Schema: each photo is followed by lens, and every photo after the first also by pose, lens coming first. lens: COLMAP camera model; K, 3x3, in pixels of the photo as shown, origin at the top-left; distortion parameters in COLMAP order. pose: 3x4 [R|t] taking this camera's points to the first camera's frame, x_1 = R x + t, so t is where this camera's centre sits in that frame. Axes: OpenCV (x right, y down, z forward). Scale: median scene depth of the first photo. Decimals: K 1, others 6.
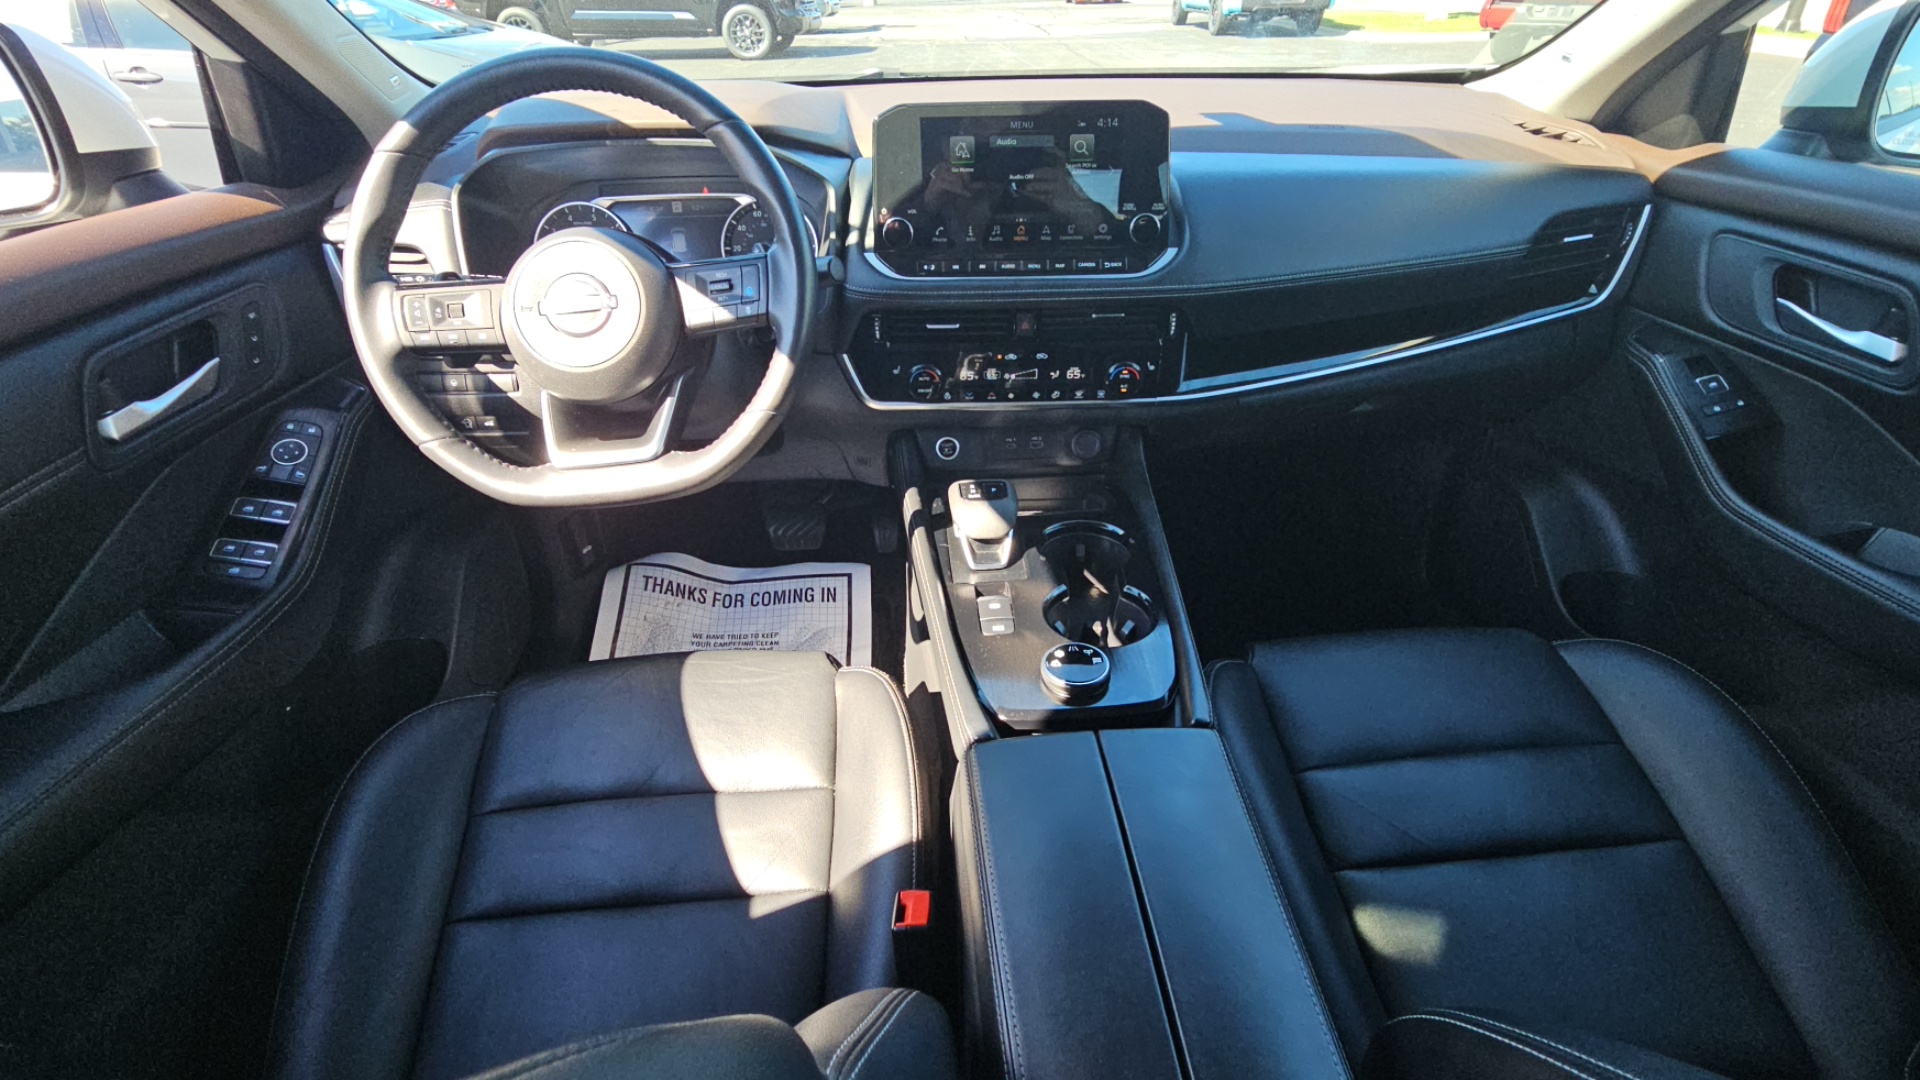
lens RADIAL K [[862.4, 0, 982.5], [0, 862.4, 539.6], [0, 0, 1]] dist [0.010370, -0.008991]
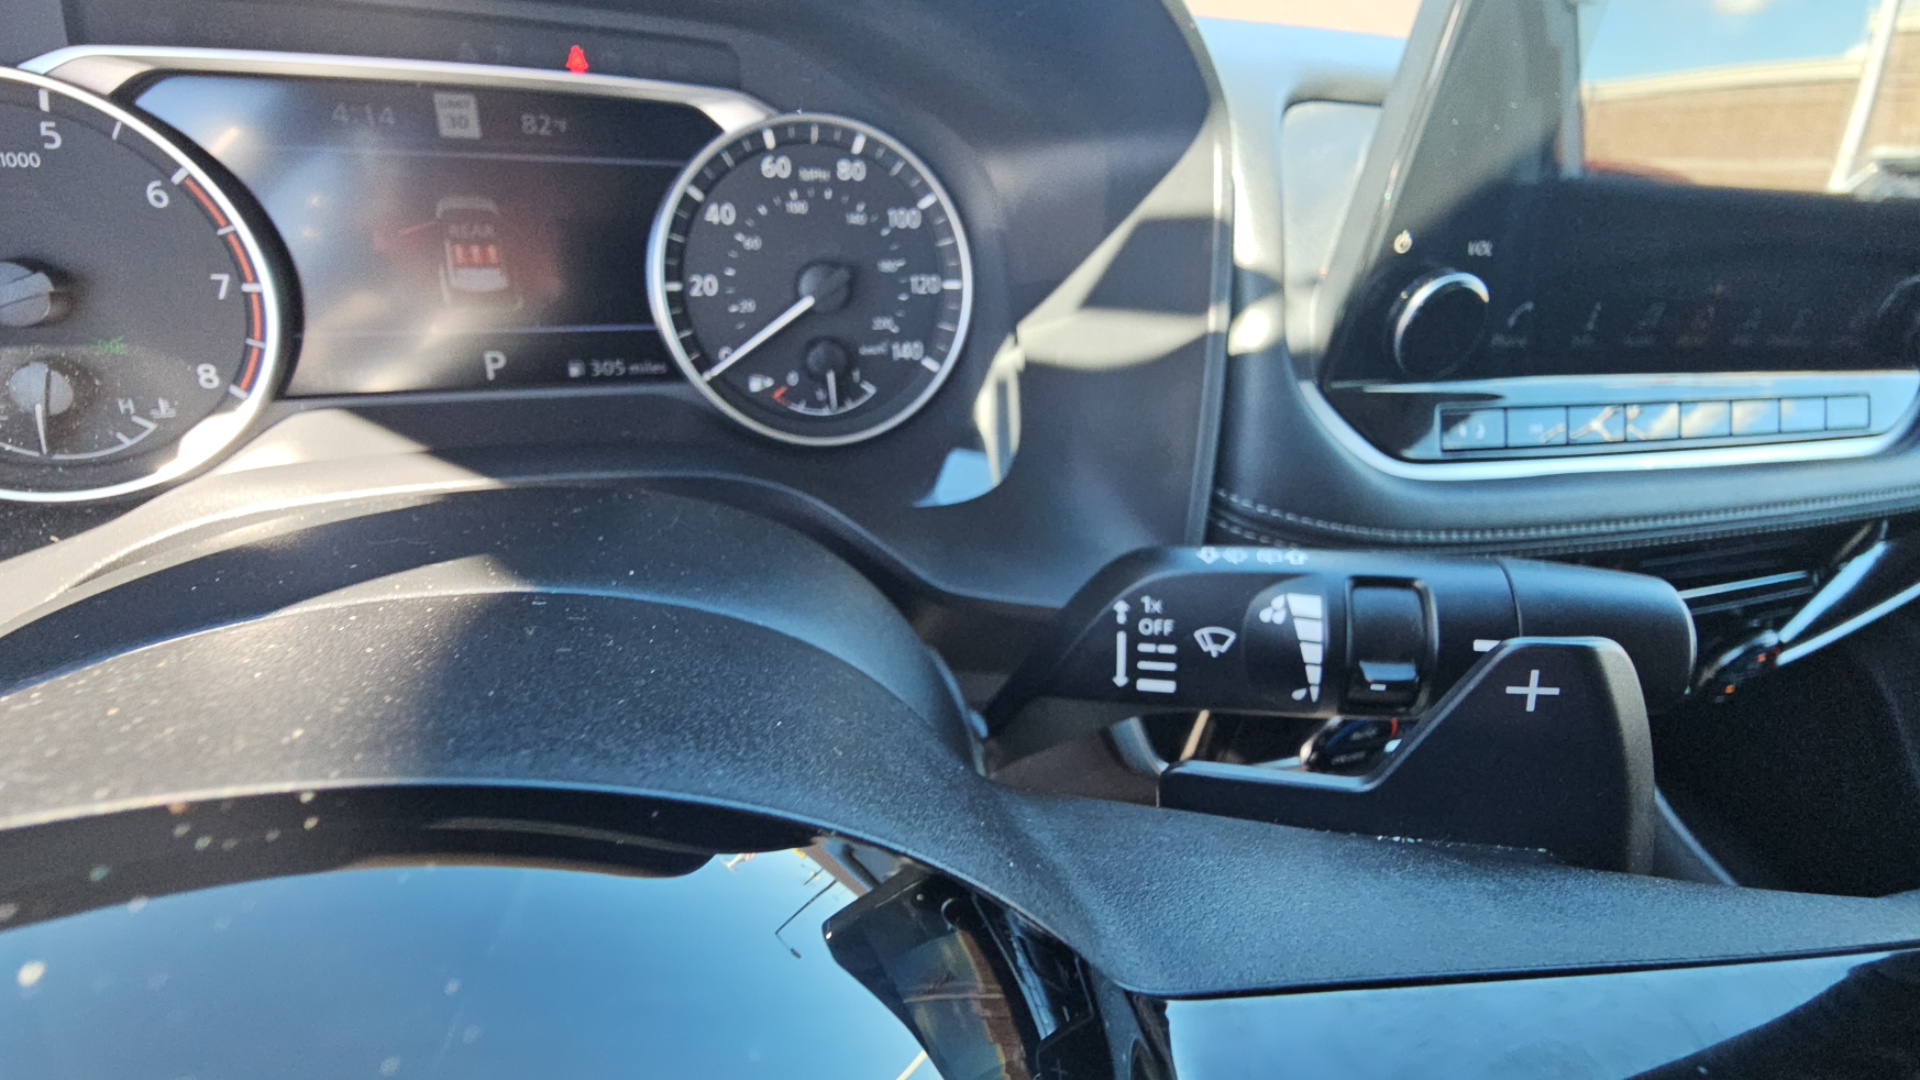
lens RADIAL K [[862.4, 0, 970.5], [0, 862.4, 534.6], [0, 0, 1]] dist [0.010370, -0.008991]
pose [[0.948197, -0.052862, 0.313255, -0.342641], [0.014575, 0.992259, 0.123328, -0.336427], [-0.317349, -0.112374, 0.941627, 0.805772]]
